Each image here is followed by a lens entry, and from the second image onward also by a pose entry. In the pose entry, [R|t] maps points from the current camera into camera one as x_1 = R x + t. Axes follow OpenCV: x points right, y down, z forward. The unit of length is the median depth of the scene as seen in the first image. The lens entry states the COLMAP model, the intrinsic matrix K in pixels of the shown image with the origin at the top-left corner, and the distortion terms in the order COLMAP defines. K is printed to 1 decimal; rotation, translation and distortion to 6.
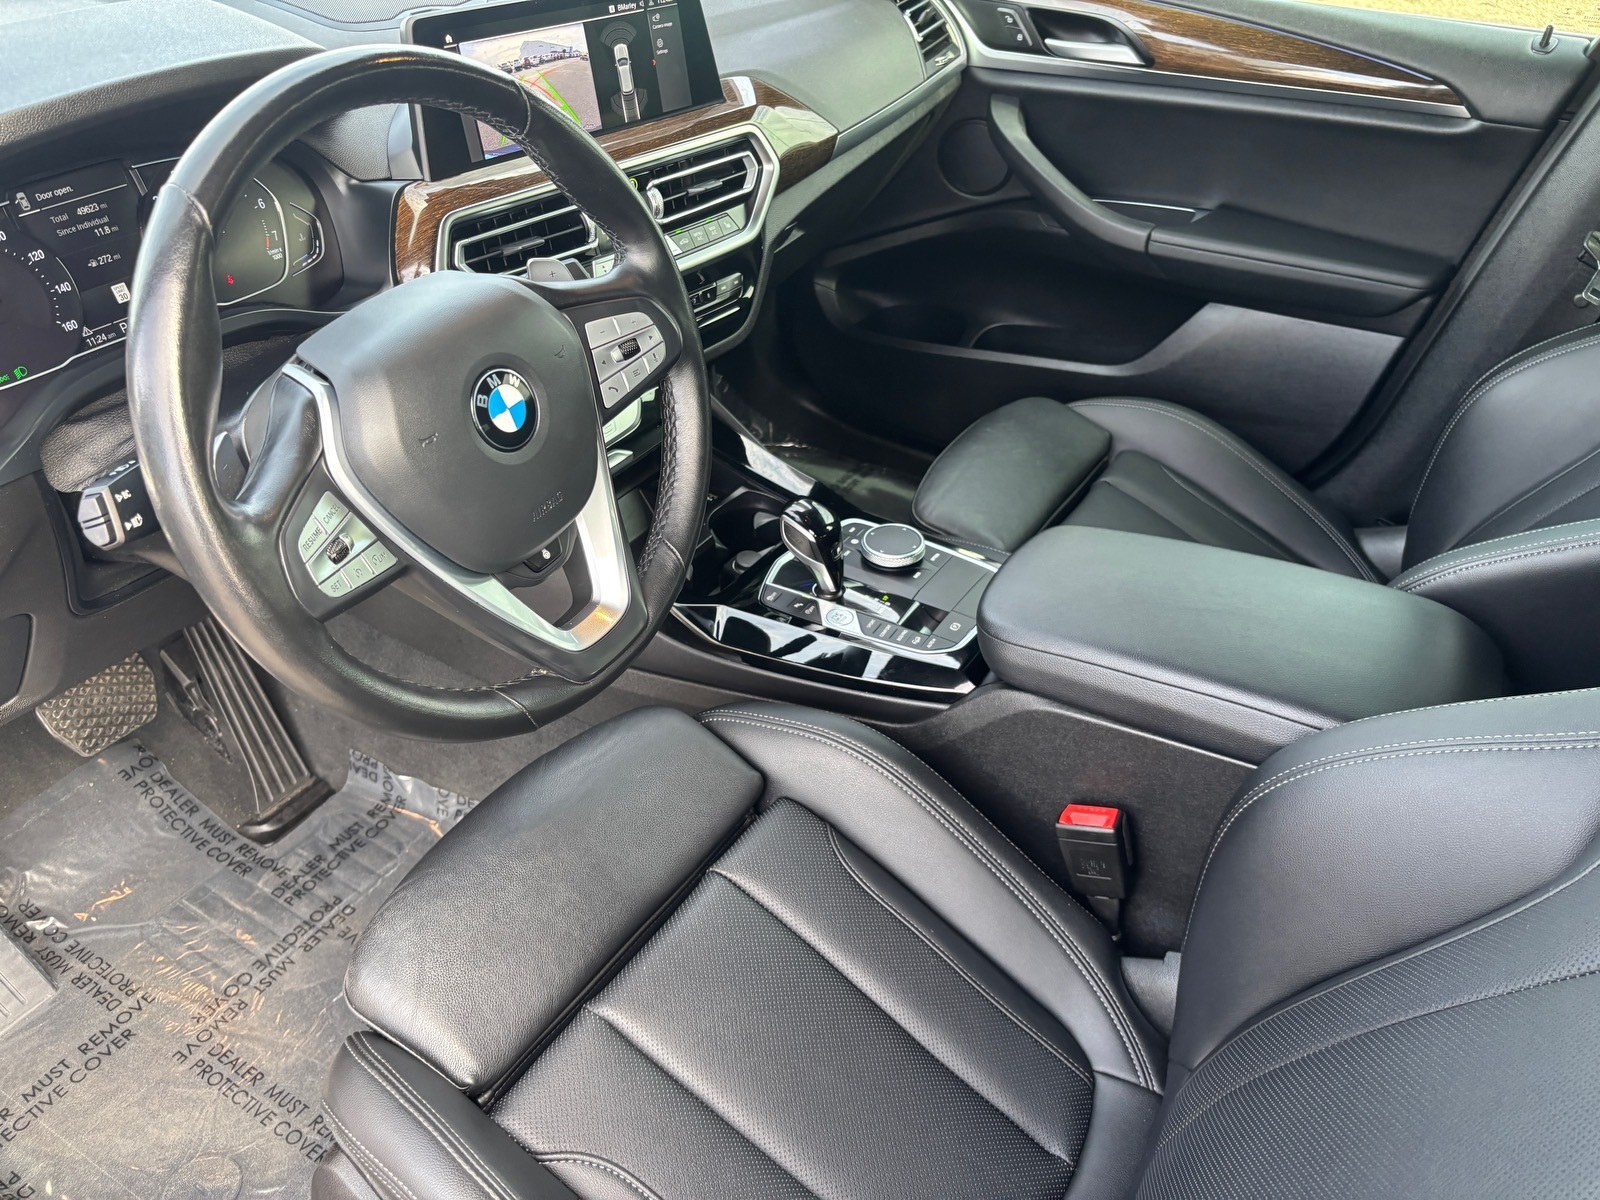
lens RADIAL K [[1228.2, 0, 808.0], [0, 1228.2, 612.1], [0, 0, 1]] dist [0.025327, -0.025707]
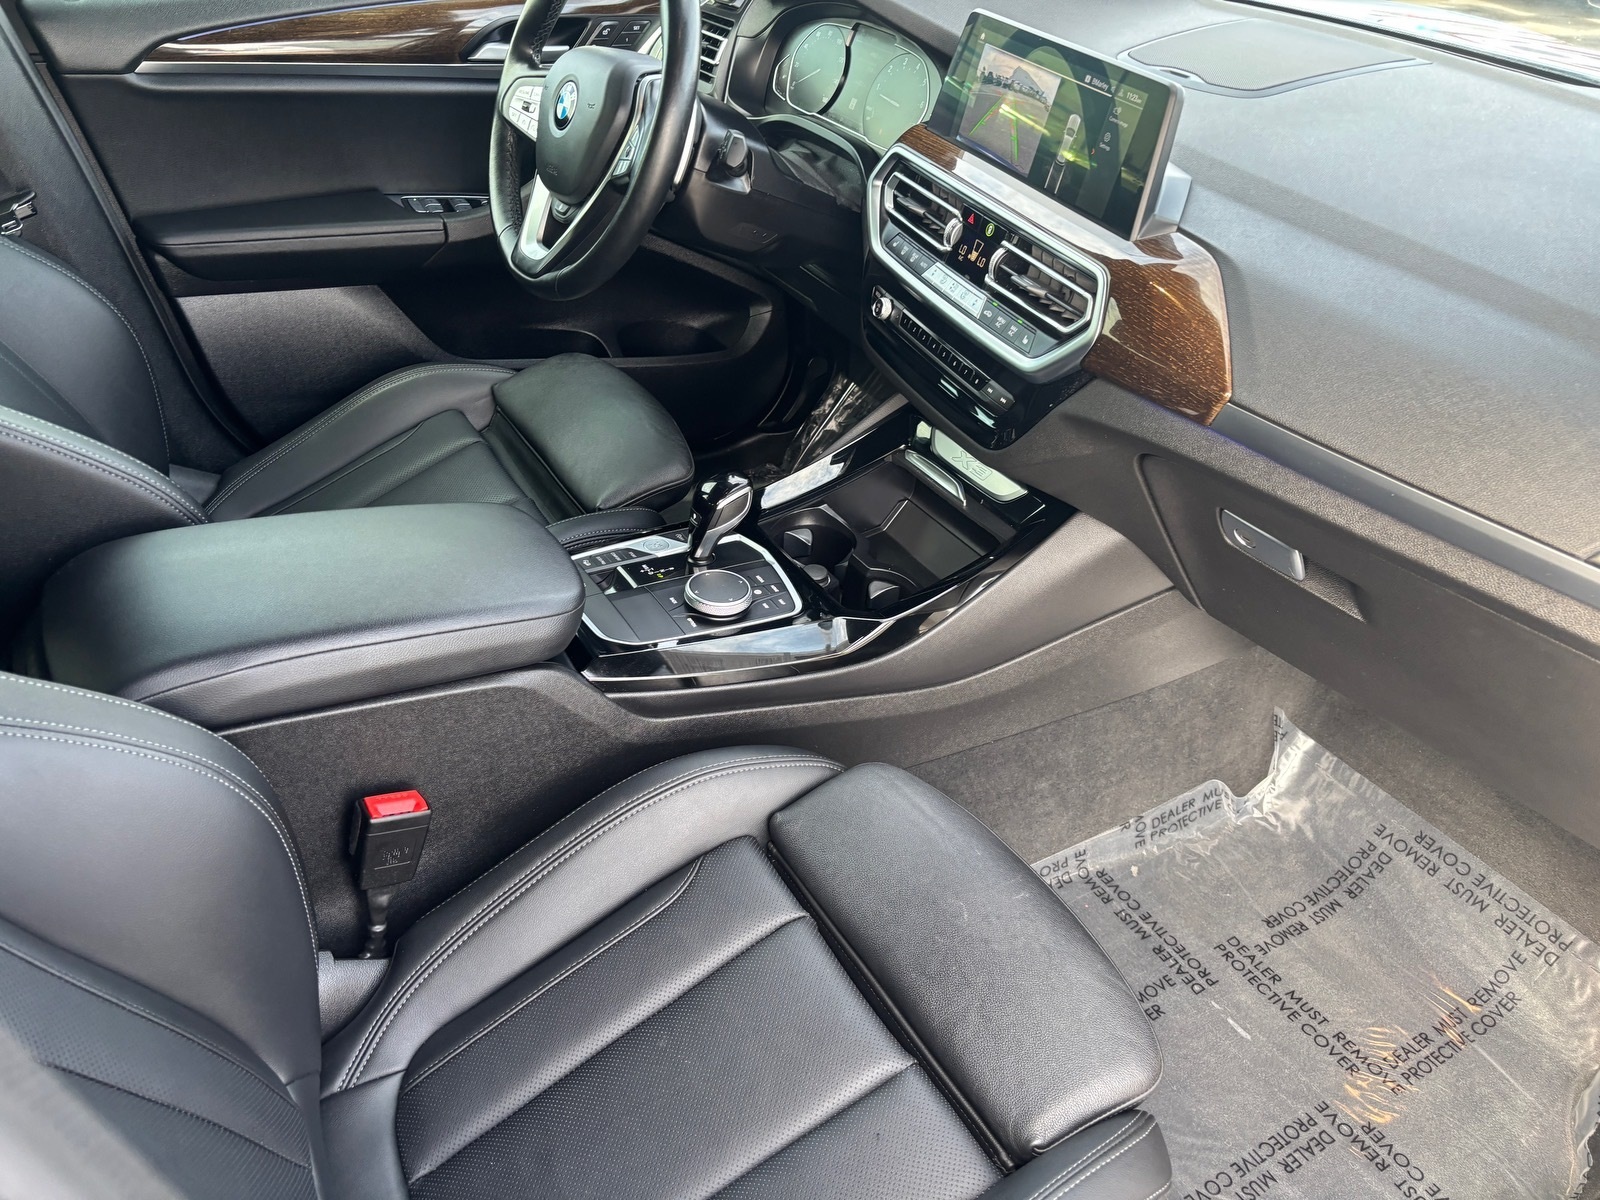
lens RADIAL K [[1228.2, 0, 800.2], [0, 1228.2, 589.4], [0, 0, 1]] dist [0.025327, -0.025707]
pose [[-0.460820, 0.445159, -0.767775, 0.829024], [-0.594758, 0.487198, 0.639454, -0.756806], [0.658717, 0.751313, 0.040252, 1.088643]]
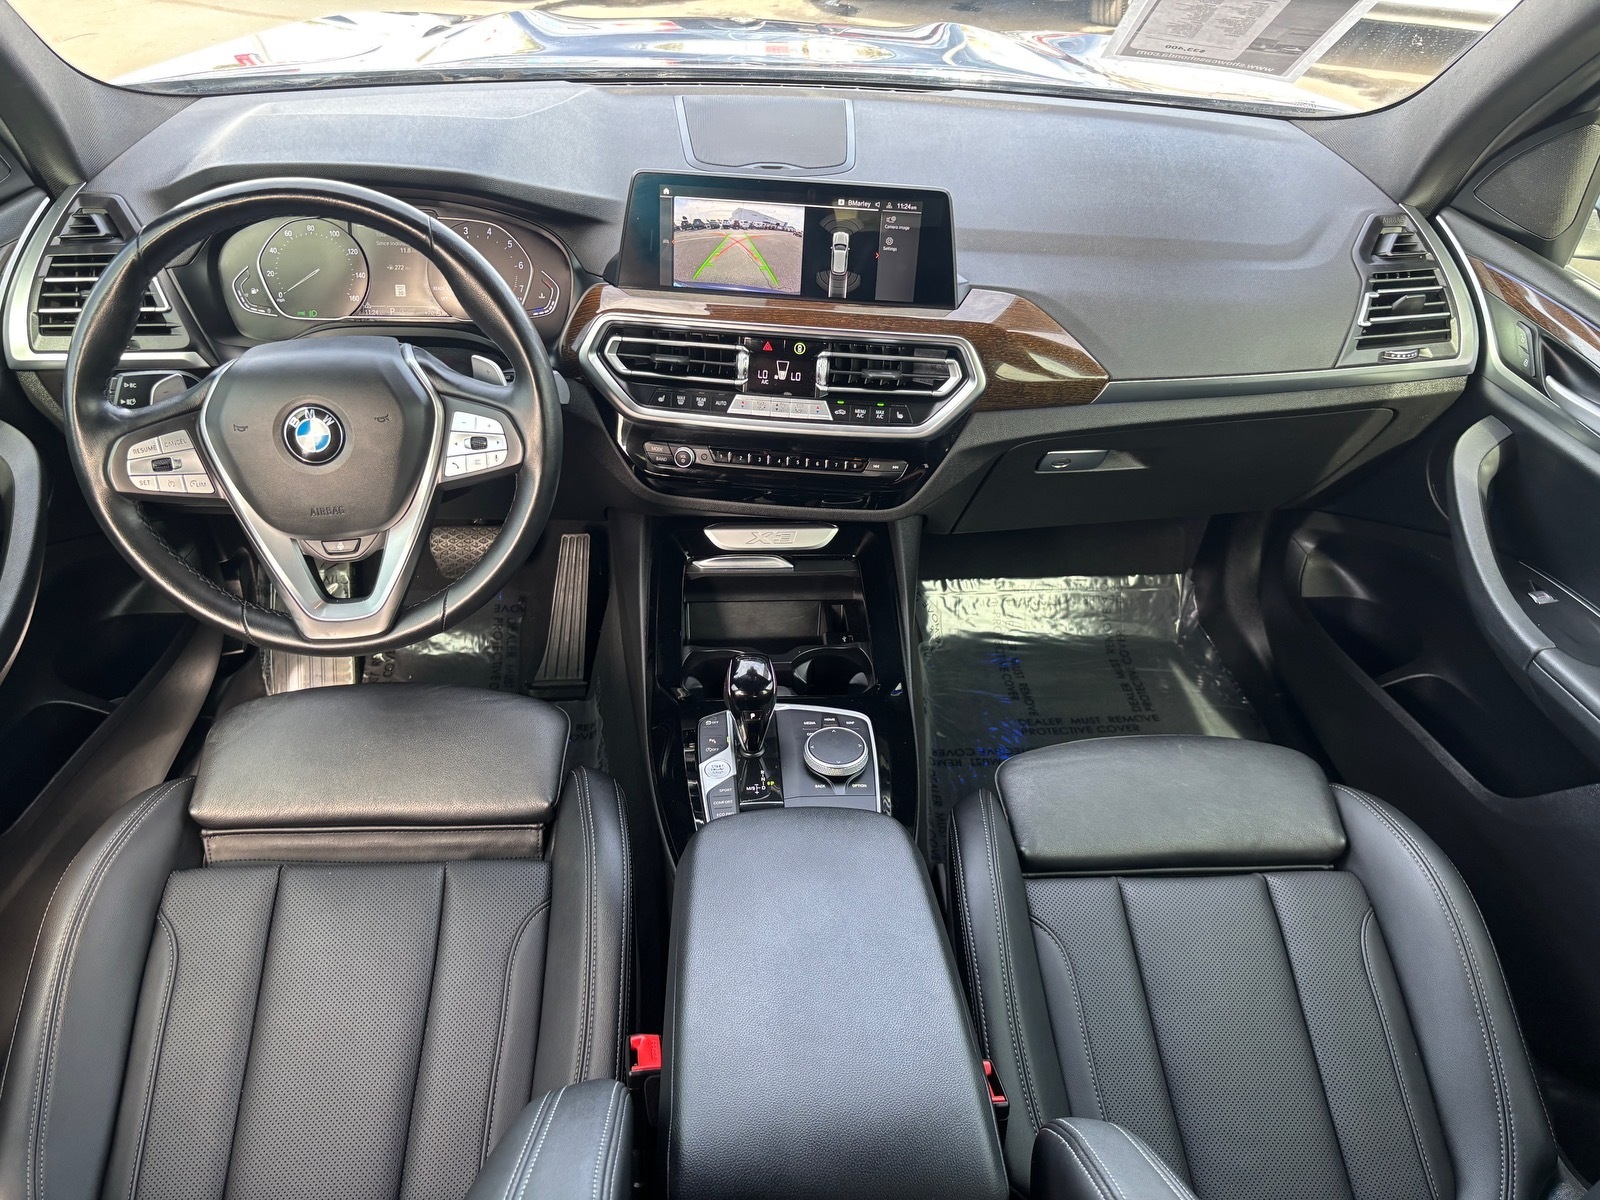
lens RADIAL K [[1228.2, 0, 840.2], [0, 1228.2, 613.3], [0, 0, 1]] dist [0.025327, -0.025707]
pose [[0.592386, 0.467204, -0.656353, 0.738149], [-0.503568, 0.850654, 0.151020, -0.331935], [0.628886, 0.241056, 0.739185, 0.254164]]
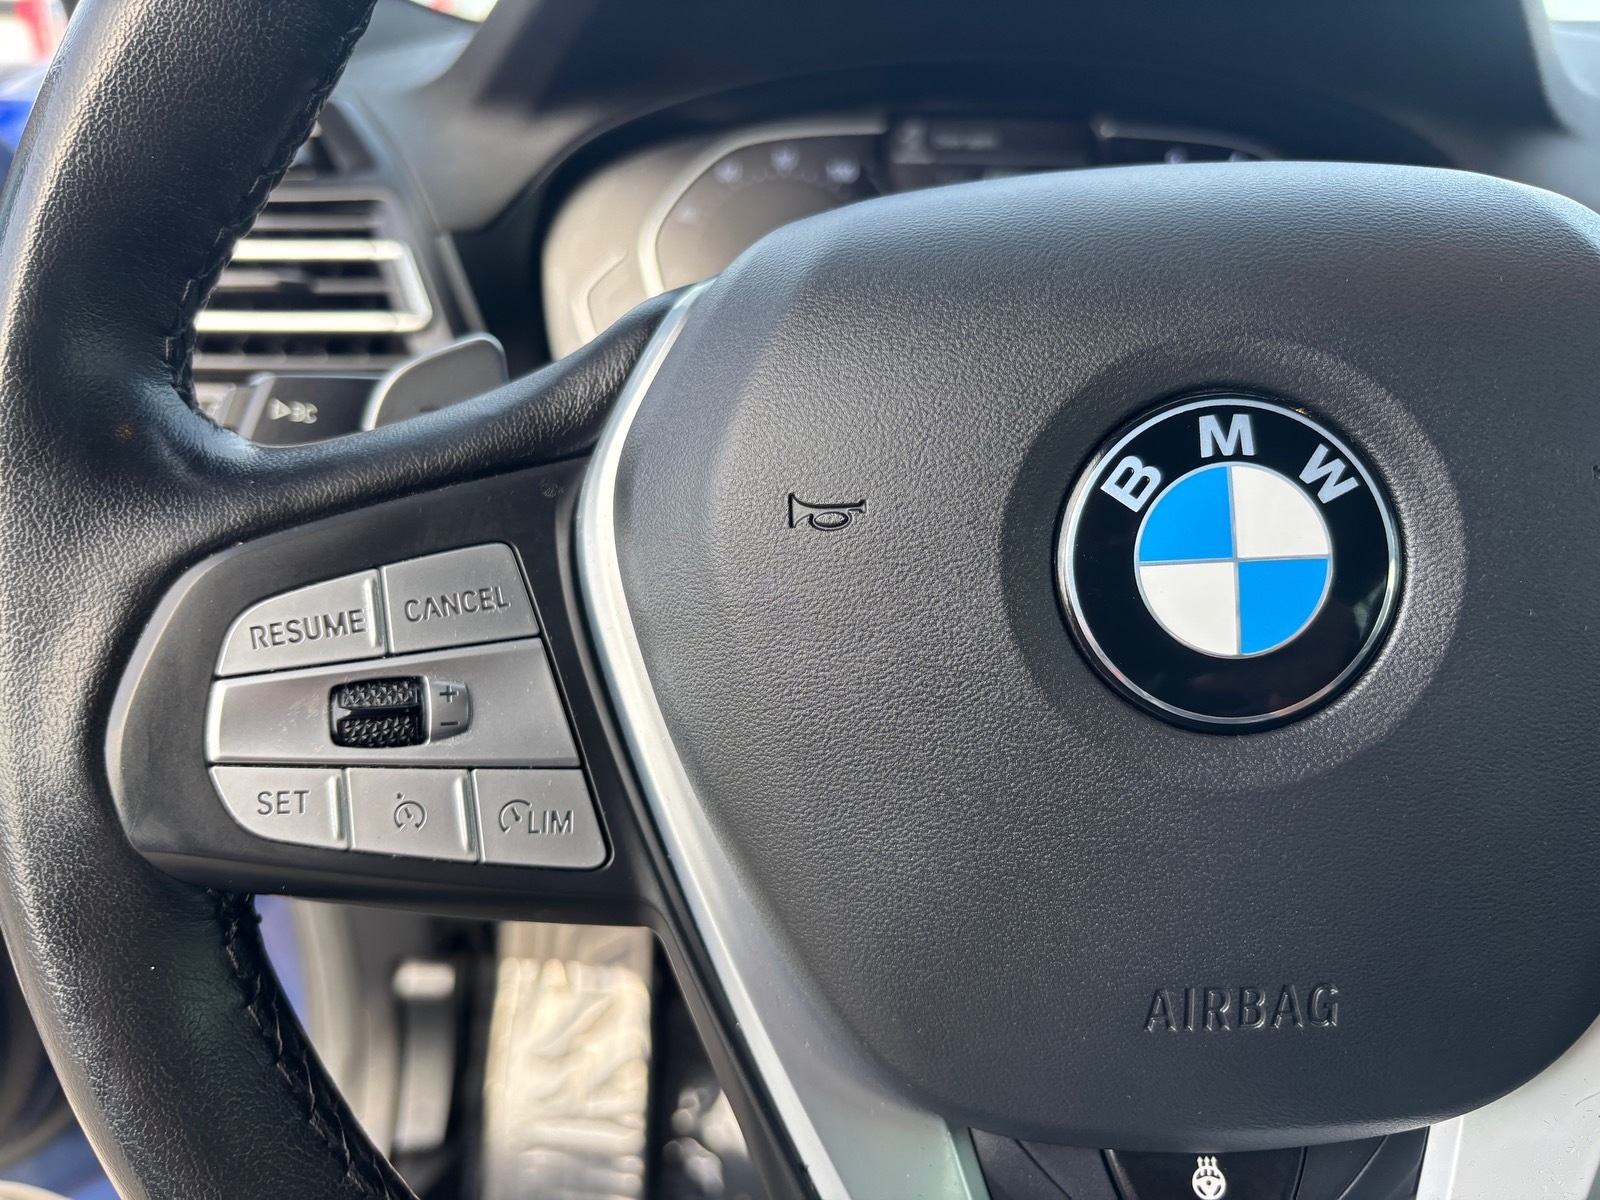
lens RADIAL K [[1228.2, 0, 794.6], [0, 1228.2, 594.4], [0, 0, 1]] dist [0.025327, -0.025707]
pose [[0.482427, 0.279796, -0.830047, -0.054678], [-0.524311, 0.851342, -0.017758, -0.071968], [0.701685, 0.443770, 0.557411, 0.528745]]
